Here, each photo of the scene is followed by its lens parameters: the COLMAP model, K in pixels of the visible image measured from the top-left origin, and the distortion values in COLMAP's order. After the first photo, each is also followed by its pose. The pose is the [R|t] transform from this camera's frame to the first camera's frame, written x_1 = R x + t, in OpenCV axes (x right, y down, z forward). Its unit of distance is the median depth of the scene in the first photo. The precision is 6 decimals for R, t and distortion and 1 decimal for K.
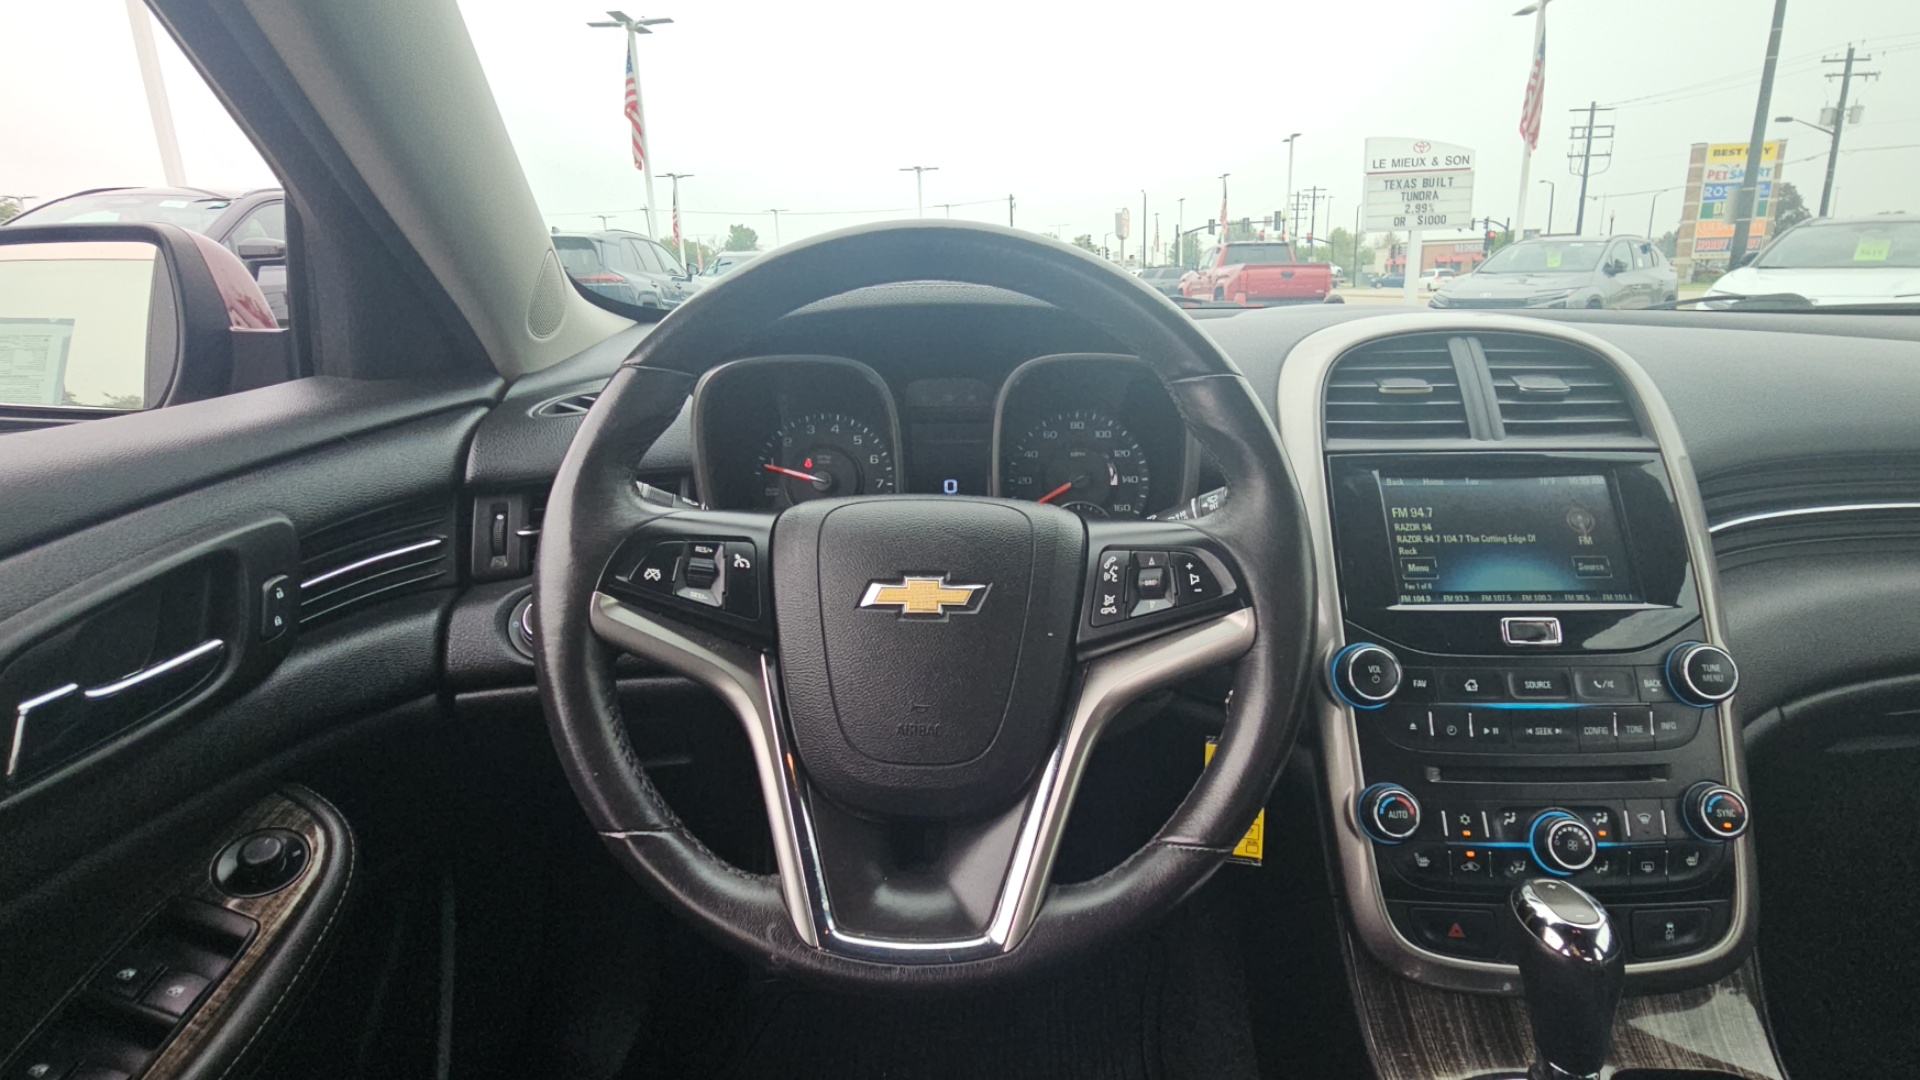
lens RADIAL K [[968.9, 0, 984.2], [0, 968.9, 546.4], [0, 0, 1]] dist [0.004834, -0.003797]
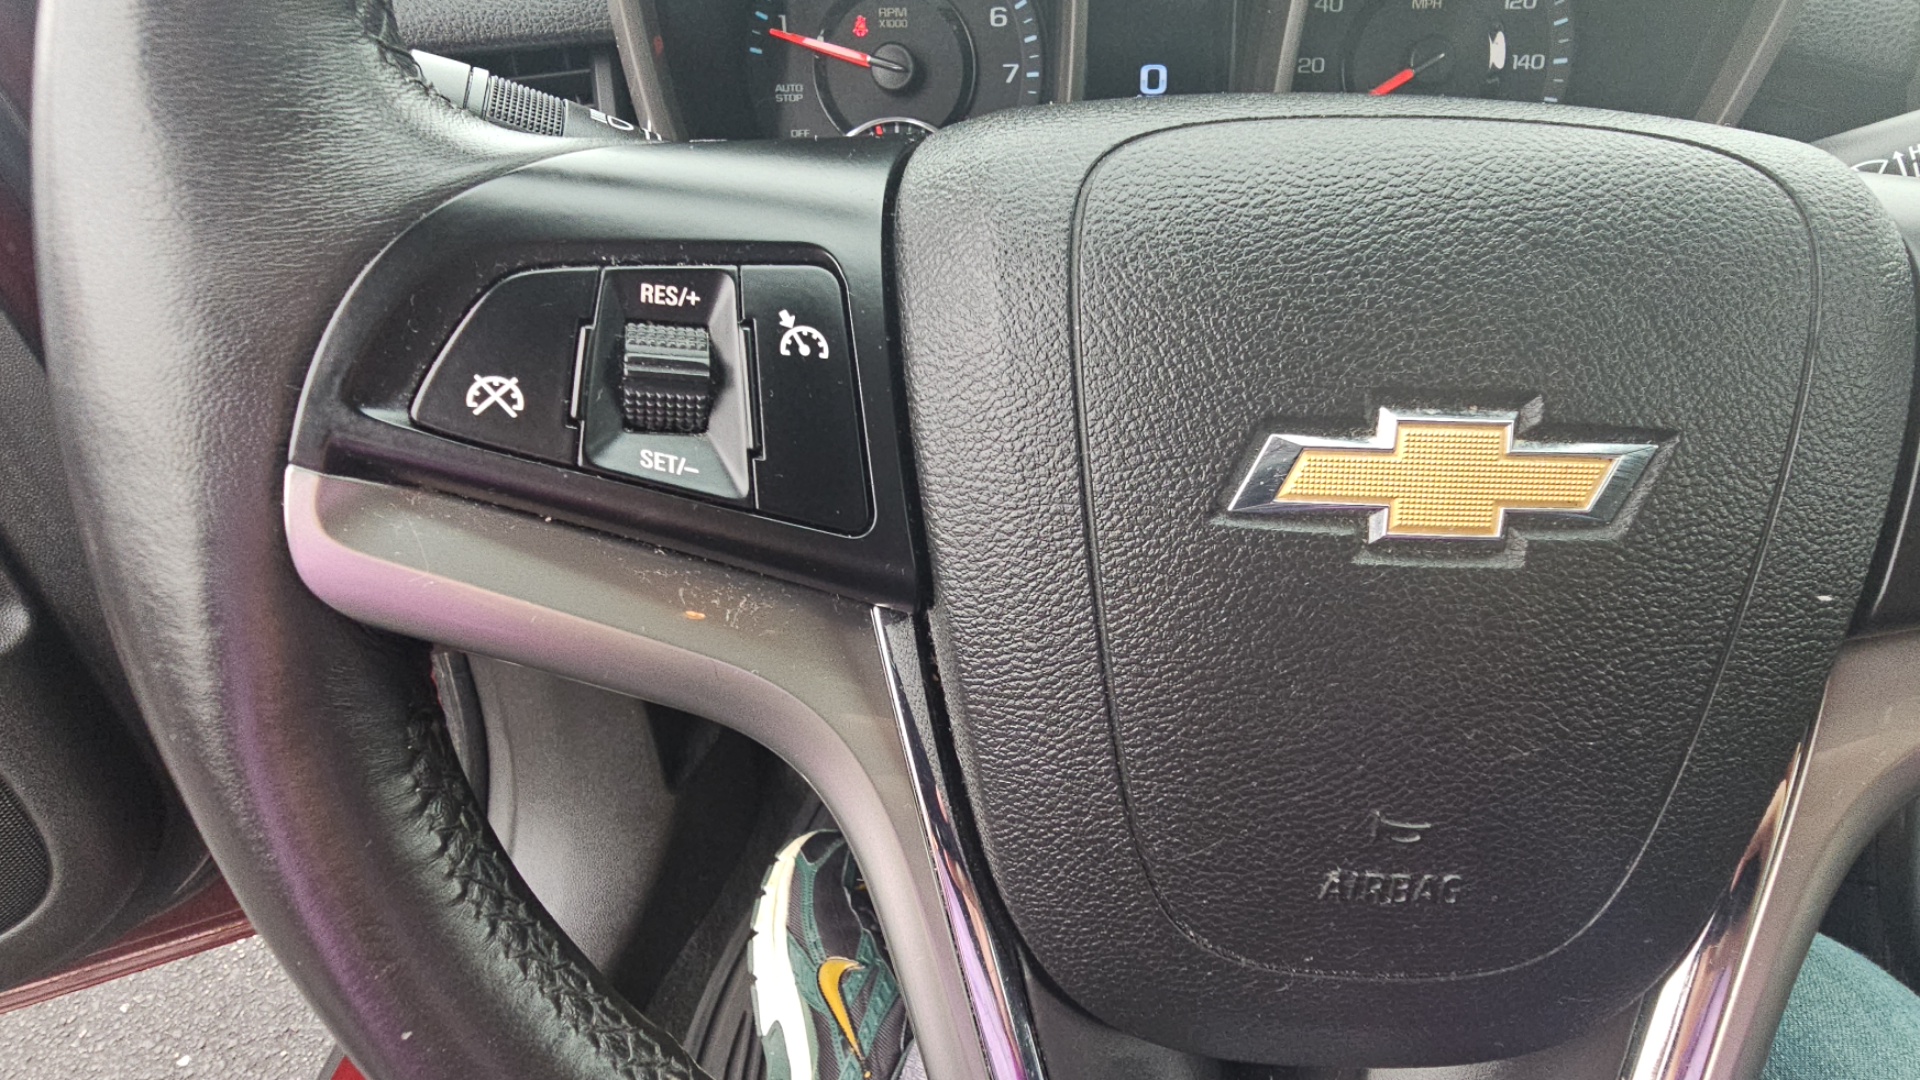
lens RADIAL K [[968.9, 0, 977.0], [0, 968.9, 558.3], [0, 0, 1]] dist [0.004834, -0.003797]
pose [[0.999890, -0.009541, 0.011317, -0.149912], [0.004547, 0.925557, 0.378582, -0.027758], [-0.014087, -0.378489, 0.925499, 0.523505]]
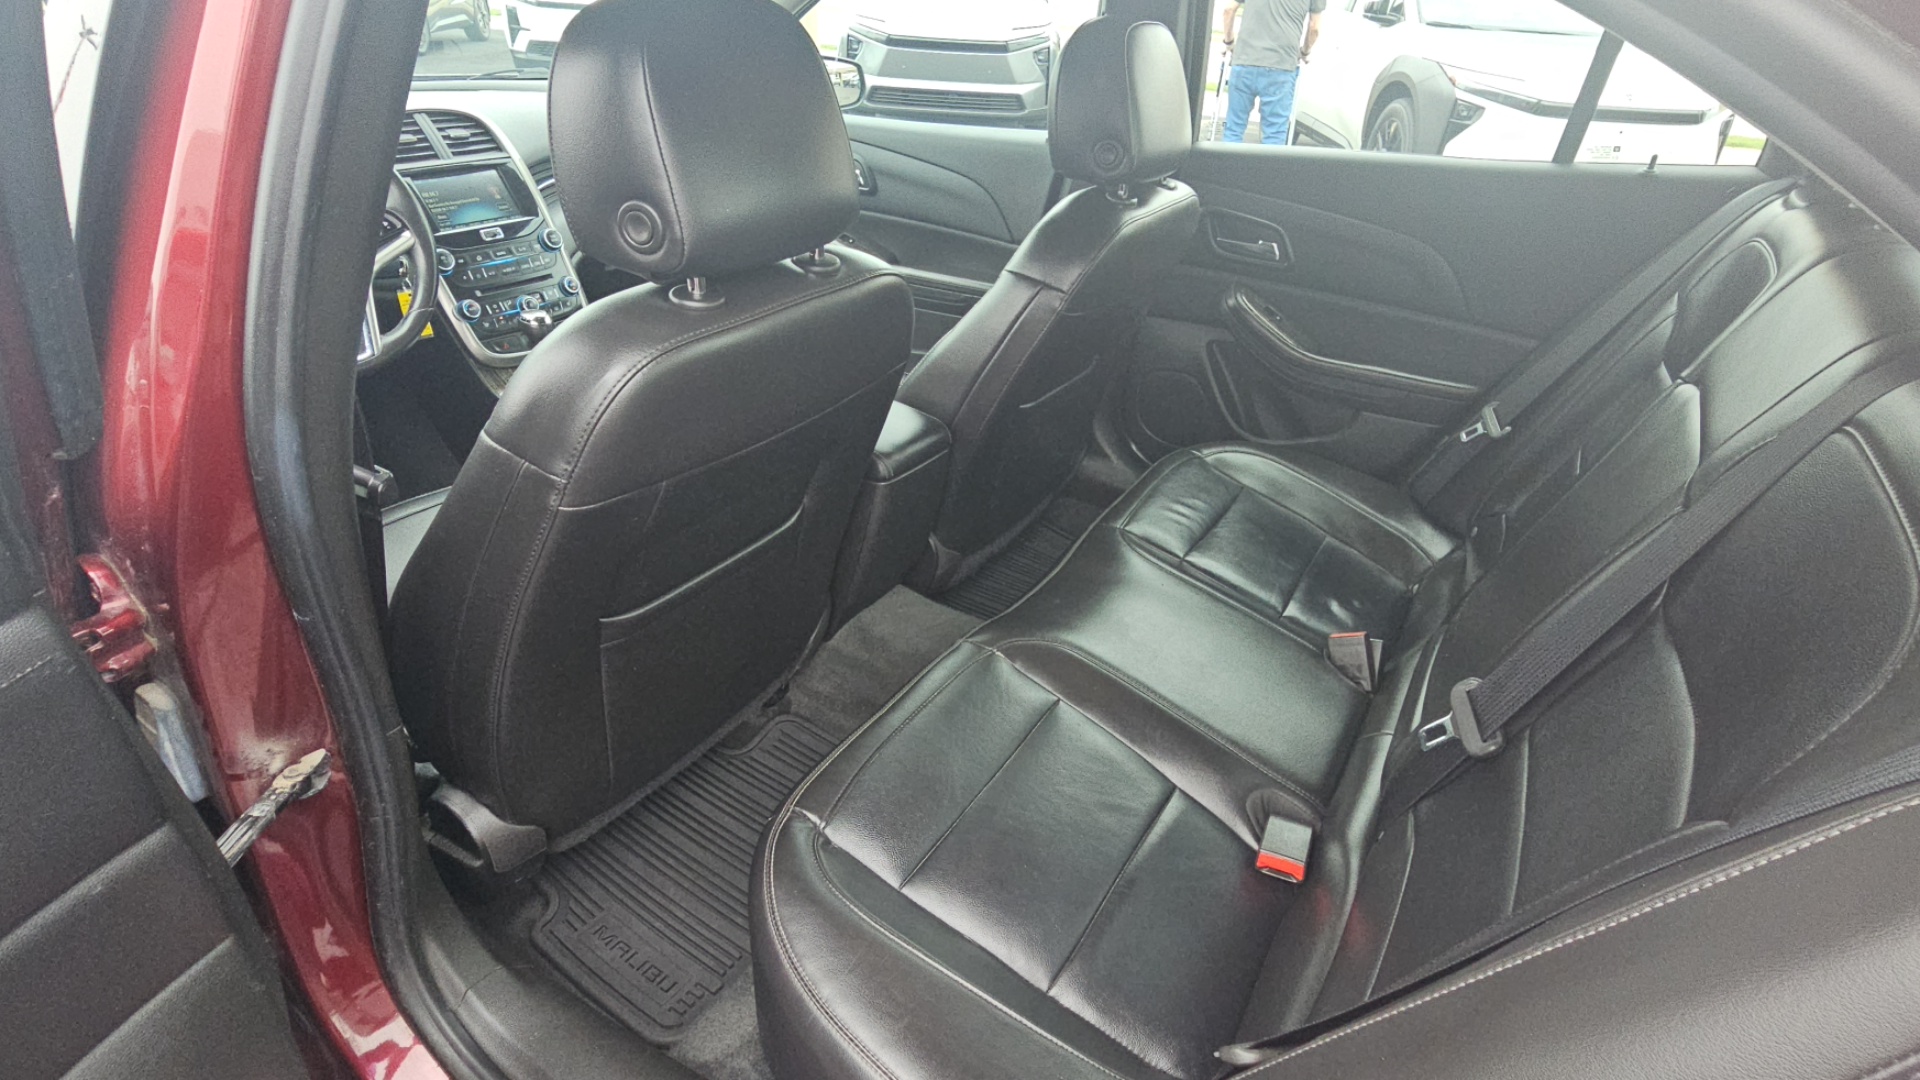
lens RADIAL K [[968.9, 0, 973.3], [0, 968.9, 544.6], [0, 0, 1]] dist [0.004834, -0.003797]
pose [[0.525612, -0.401670, 0.749929, -1.044597], [0.172275, 0.913509, 0.368540, 0.107361], [-0.833099, -0.064515, 0.549349, -1.565367]]
